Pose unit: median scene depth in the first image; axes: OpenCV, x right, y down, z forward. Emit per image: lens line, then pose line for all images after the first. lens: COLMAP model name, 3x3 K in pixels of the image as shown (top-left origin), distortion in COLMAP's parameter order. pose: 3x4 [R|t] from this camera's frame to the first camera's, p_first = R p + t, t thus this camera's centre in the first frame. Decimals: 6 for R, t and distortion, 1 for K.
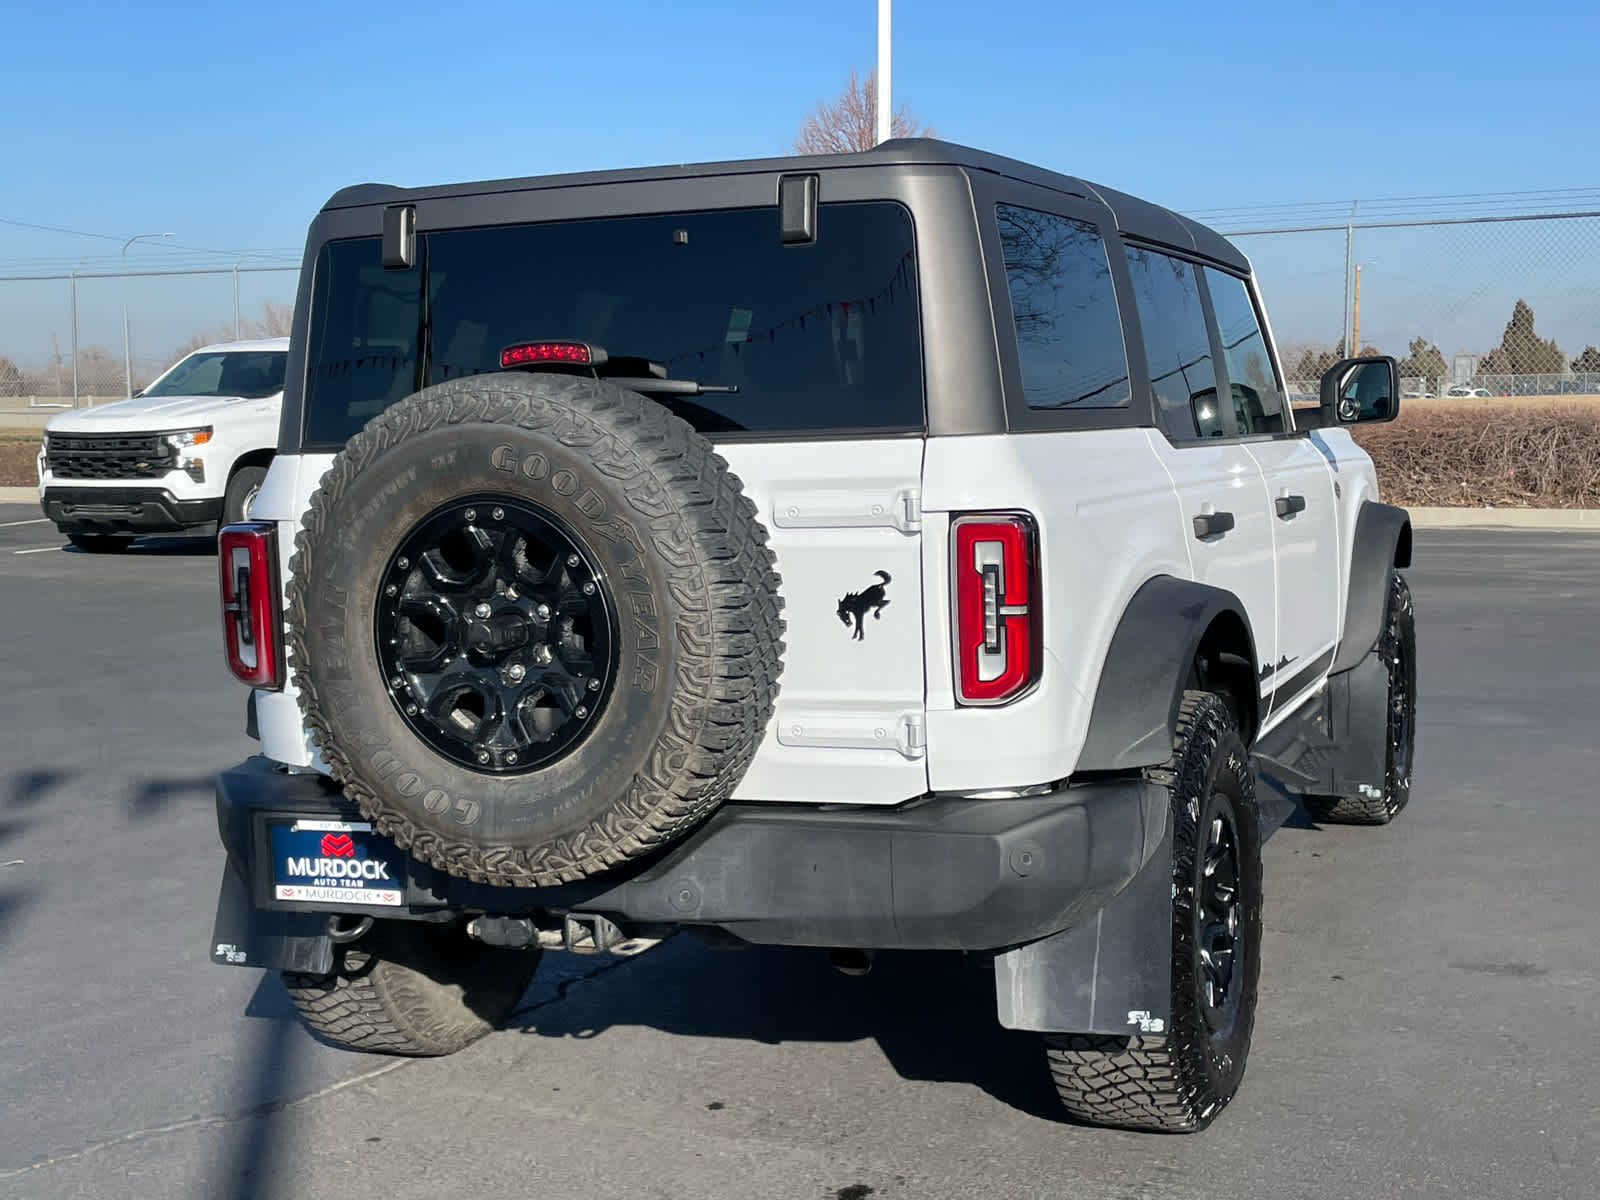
lens RADIAL K [[2008.3, 0, 800.2], [0, 2008.3, 613.7], [0, 0, 1]] dist [0.170685, -0.500110]
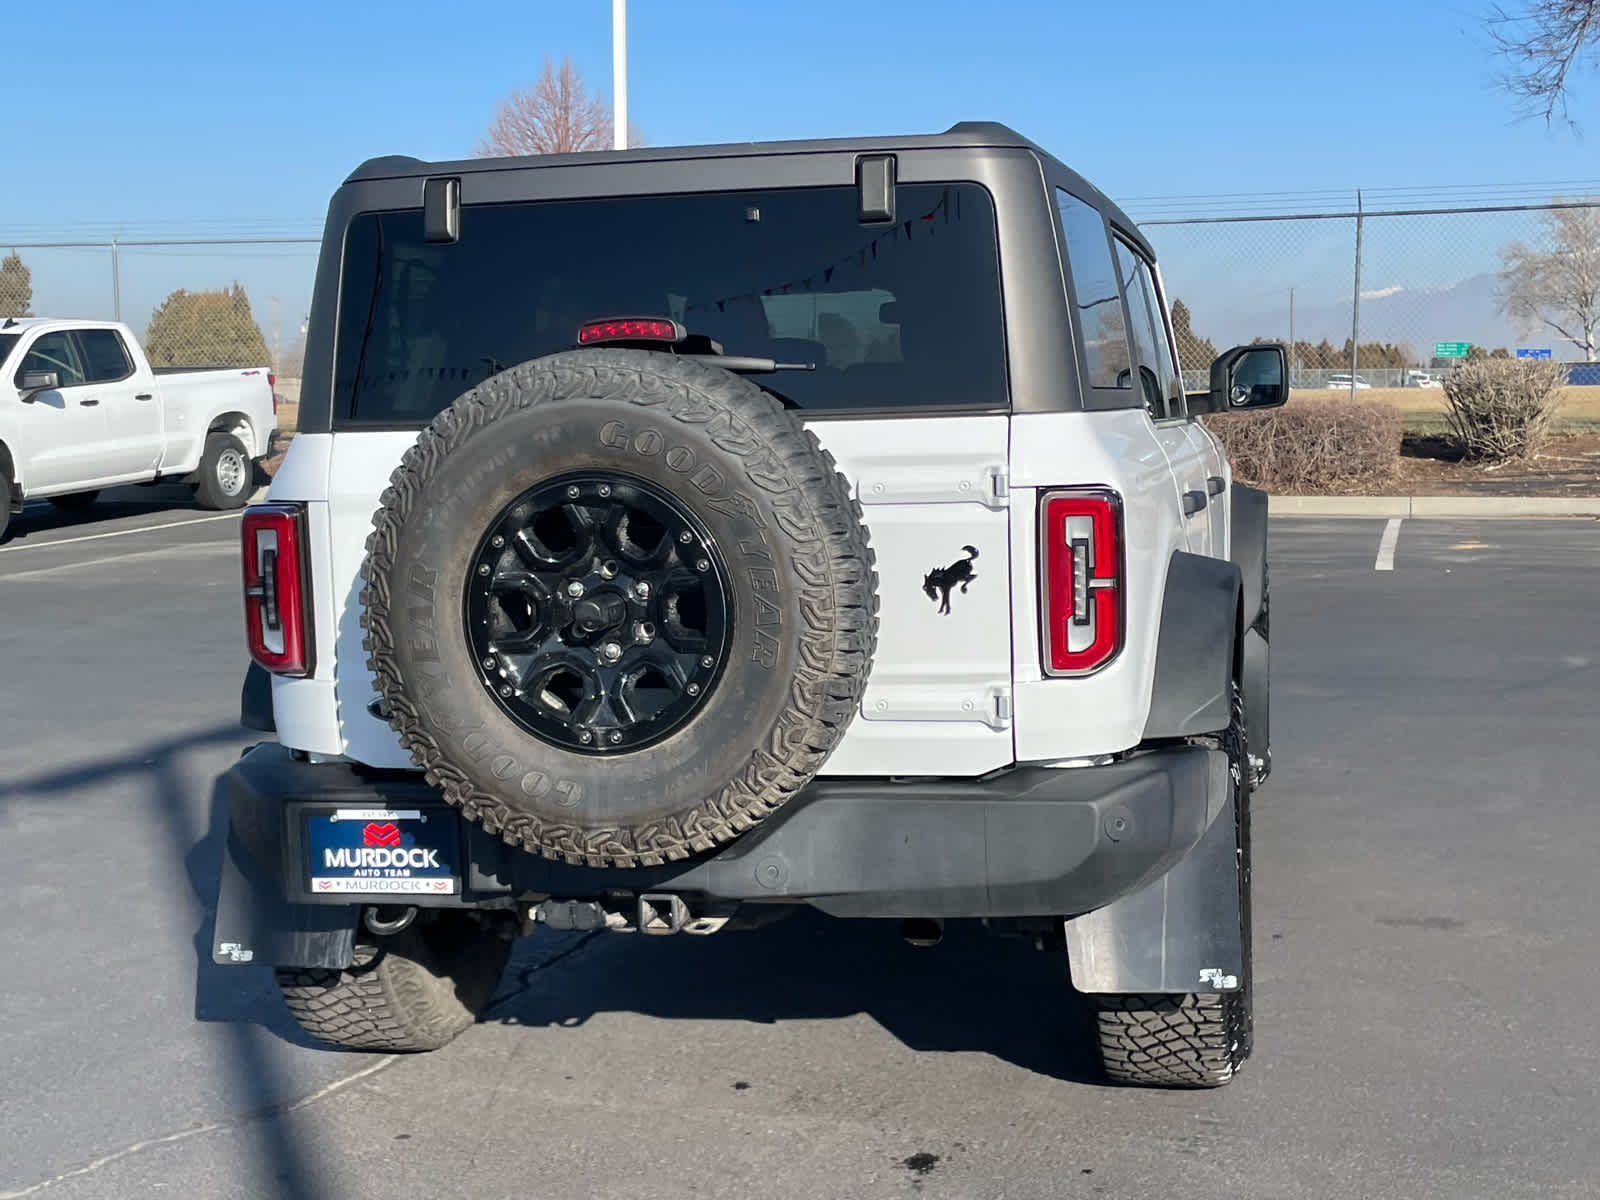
lens RADIAL K [[2013.8, 0, 800.0], [0, 2013.8, 600.0], [0, 0, 1]] dist [0.174316, -0.507700]
pose [[0.987572, -0.012315, 0.156686, -0.200204], [0.012785, 0.999916, -0.001991, 0.006908], [-0.156648, 0.003969, 0.987647, 0.005444]]
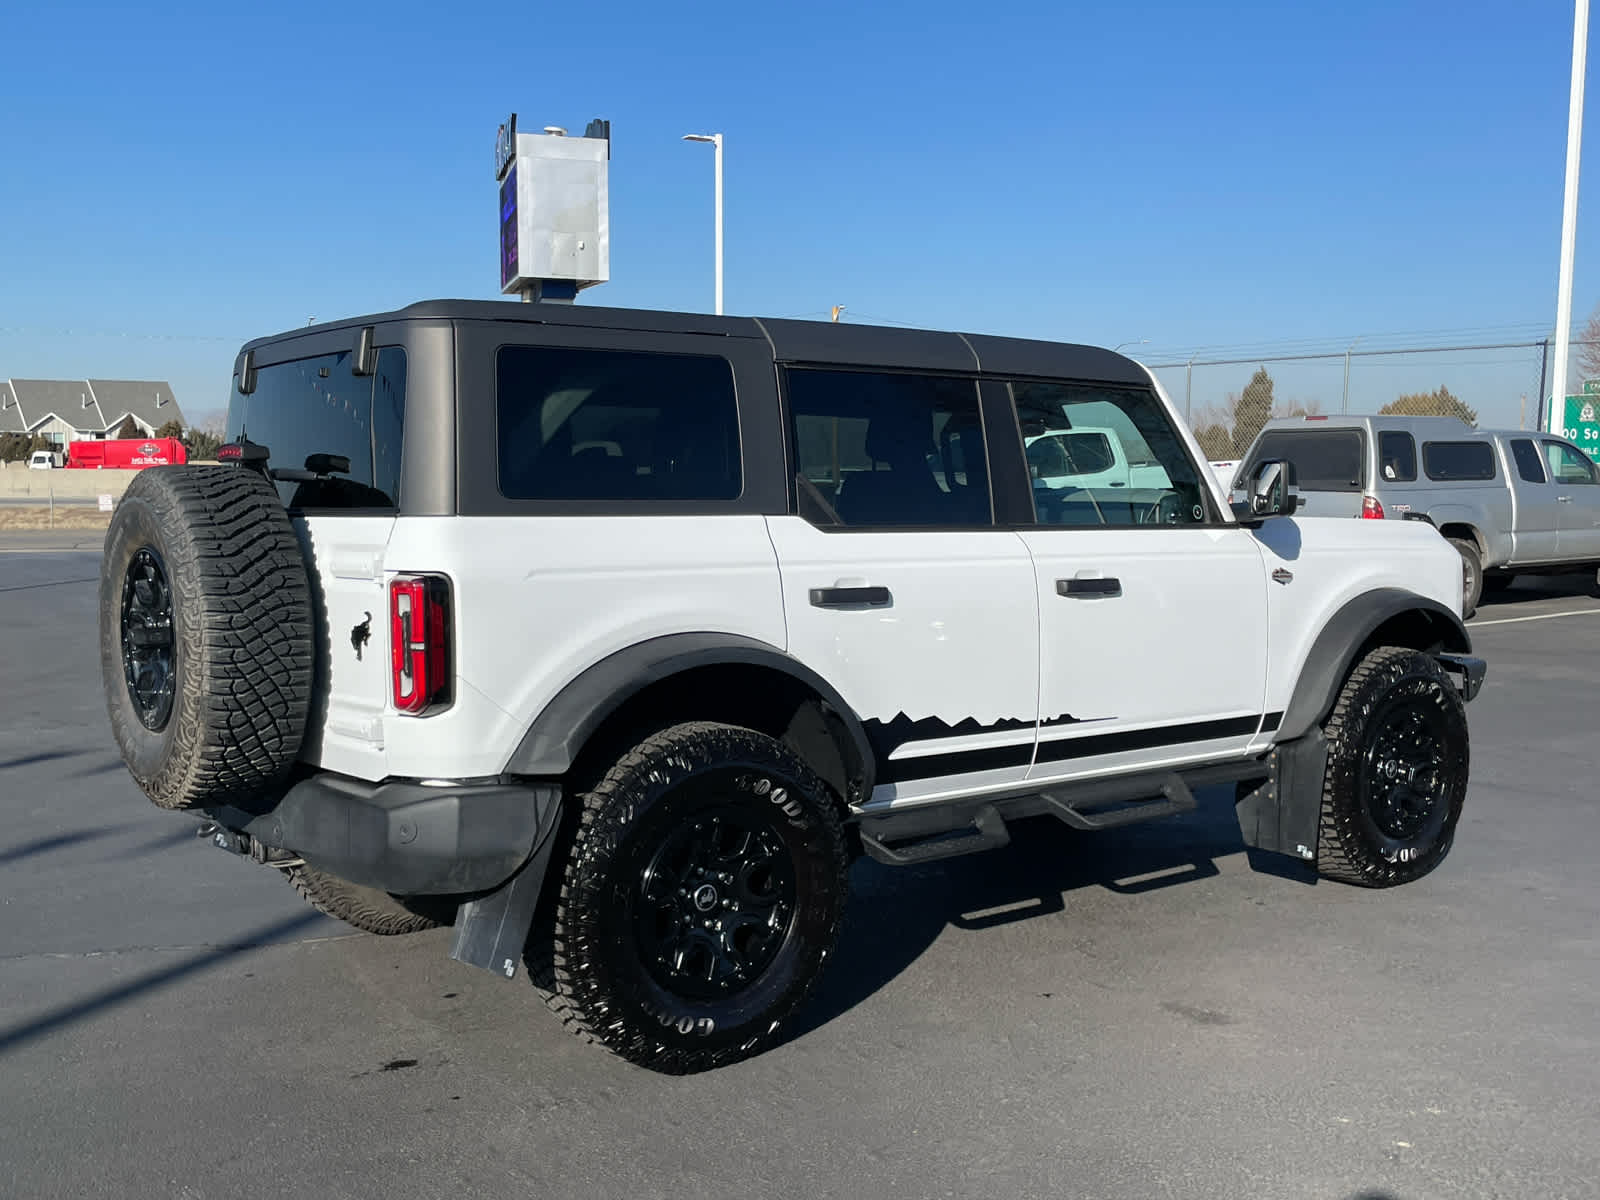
lens RADIAL K [[1617.3, 0, 800.0], [0, 1617.3, 600.0], [0, 0, 1]] dist [0.116881, -0.197704]
pose [[0.869722, 0.056839, -0.490258, 0.834293], [-0.069201, 0.997577, -0.007108, -0.041198], [0.488667, 0.040108, 0.871548, 0.162027]]
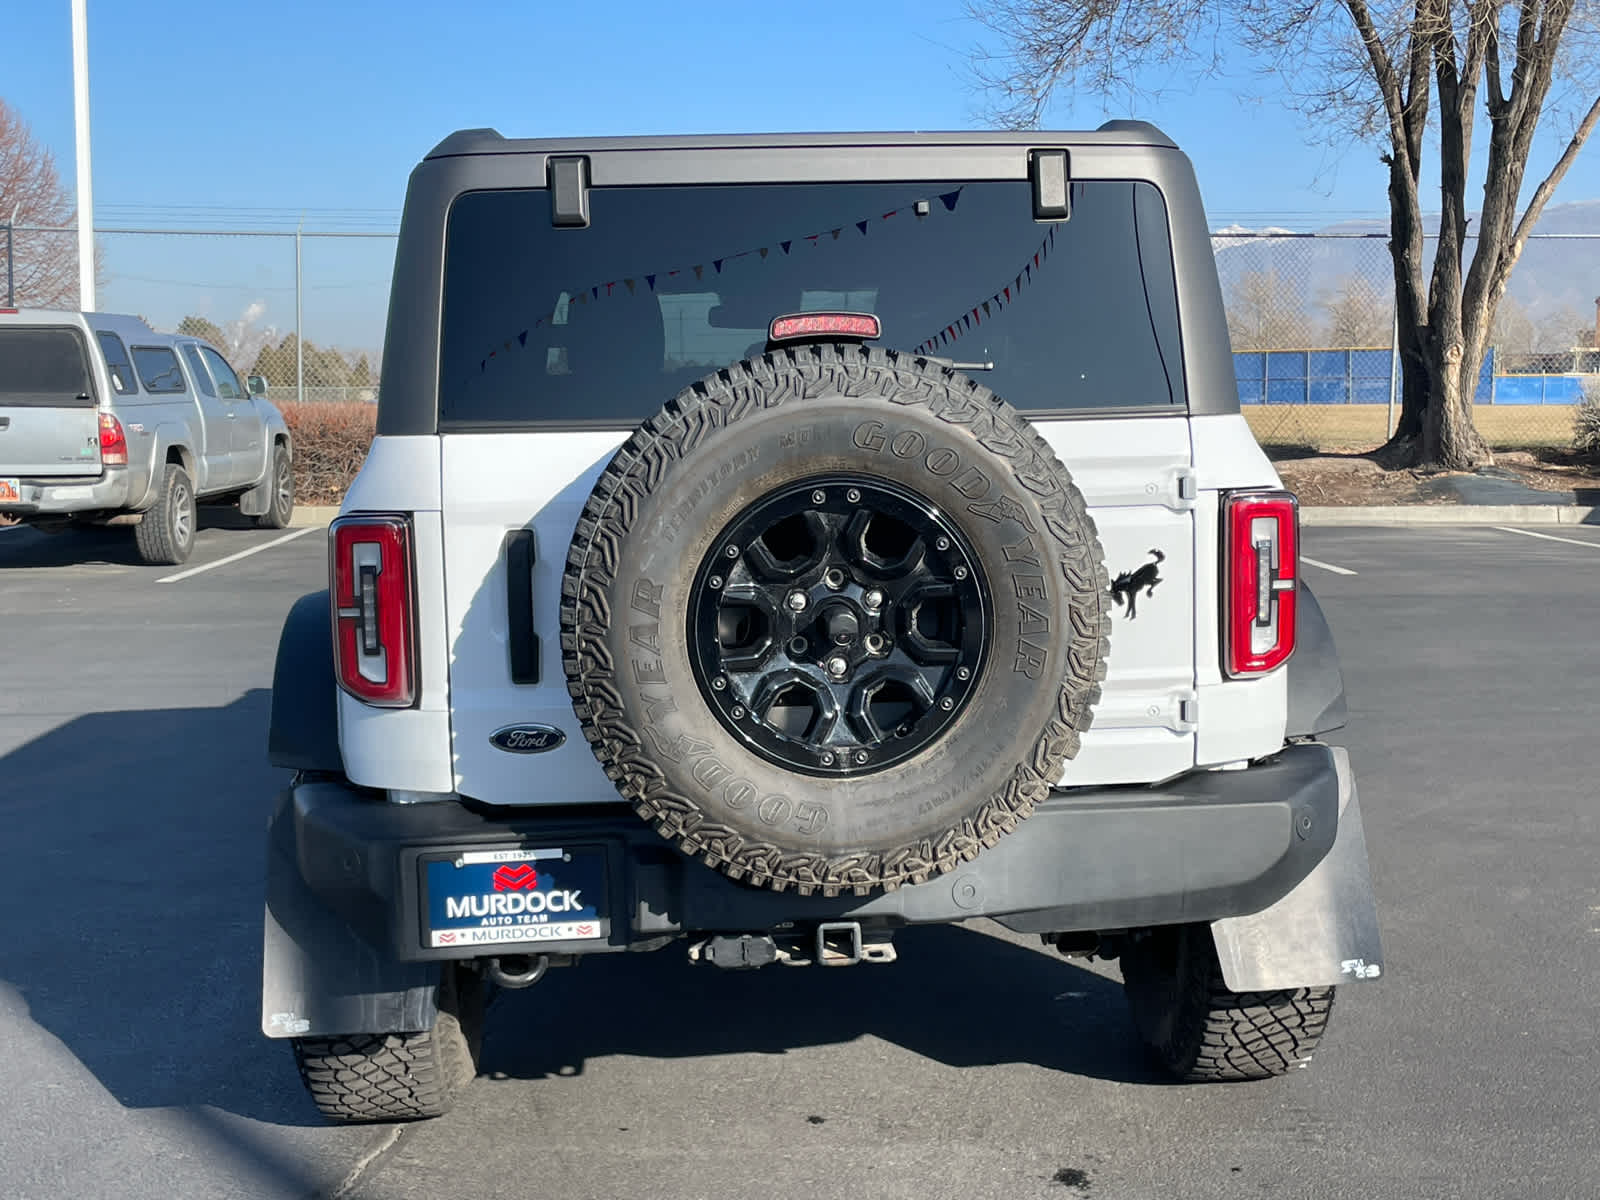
lens RADIAL K [[2013.8, 0, 800.0], [0, 2013.8, 600.0], [0, 0, 1]] dist [0.174316, -0.507700]
pose [[0.896634, -0.031710, 0.441636, -0.555289], [0.035838, 0.999357, -0.001004, -0.001192], [-0.441320, 0.016727, 0.897194, 0.167564]]
